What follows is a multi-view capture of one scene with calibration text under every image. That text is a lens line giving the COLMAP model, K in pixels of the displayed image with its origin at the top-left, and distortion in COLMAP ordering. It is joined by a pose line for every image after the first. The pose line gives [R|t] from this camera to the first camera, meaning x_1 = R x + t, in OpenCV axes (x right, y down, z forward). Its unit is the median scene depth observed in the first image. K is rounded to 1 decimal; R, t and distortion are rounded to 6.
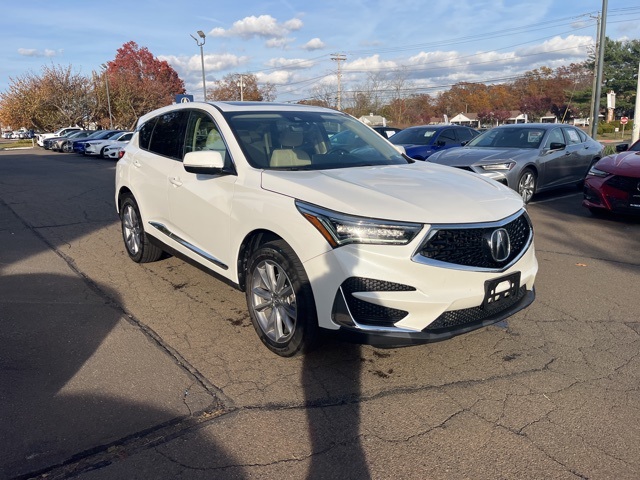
lens RADIAL K [[482.8, 0, 317.3], [0, 482.8, 237.7], [0, 0, 1]] dist [0.075882, -0.097276]
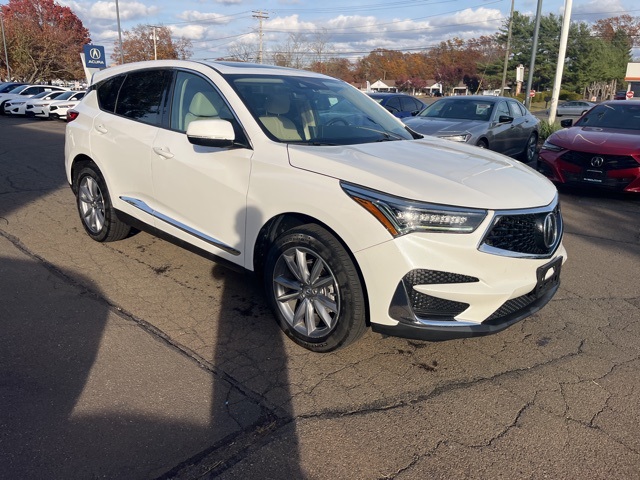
lens RADIAL K [[482.8, 0, 318.1], [0, 482.8, 232.8], [0, 0, 1]] dist [0.075882, -0.097276]
pose [[0.985988, -0.008699, 0.166589, -0.018260], [-0.001826, 0.998017, 0.062918, -0.003069], [-0.166806, -0.062340, 0.984017, 0.009583]]
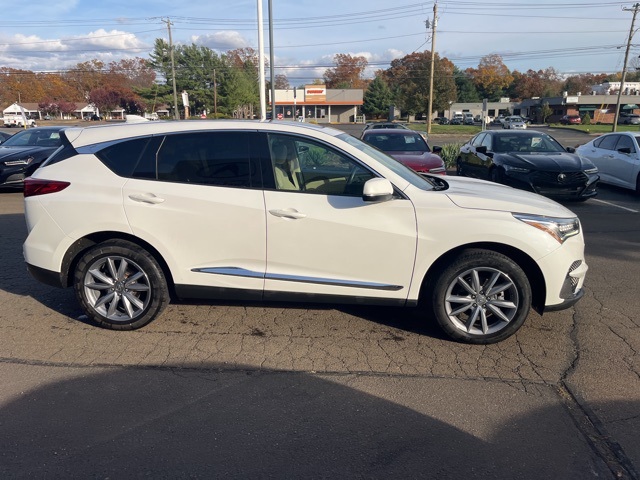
lens RADIAL K [[482.8, 0, 319.8], [0, 482.8, 238.8], [0, 0, 1]] dist [0.075882, -0.097276]
pose [[0.668472, -0.166628, 0.724831, -0.099998], [0.154105, 0.984461, 0.084190, -0.015120], [-0.727596, 0.055422, 0.683763, 0.039321]]
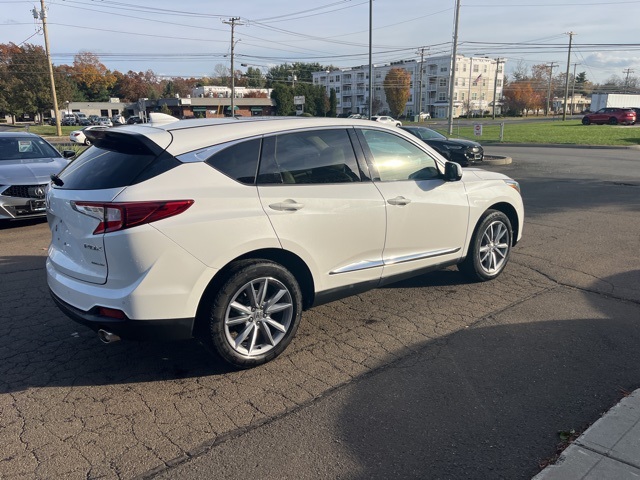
lens RADIAL K [[482.8, 0, 319.8], [0, 482.8, 239.6], [0, 0, 1]] dist [0.075882, -0.097276]
pose [[-0.024390, -0.233511, 0.972048, -0.138342], [0.231822, 0.944512, 0.232712, -0.033970], [-0.972452, 0.231018, 0.031096, 0.126832]]
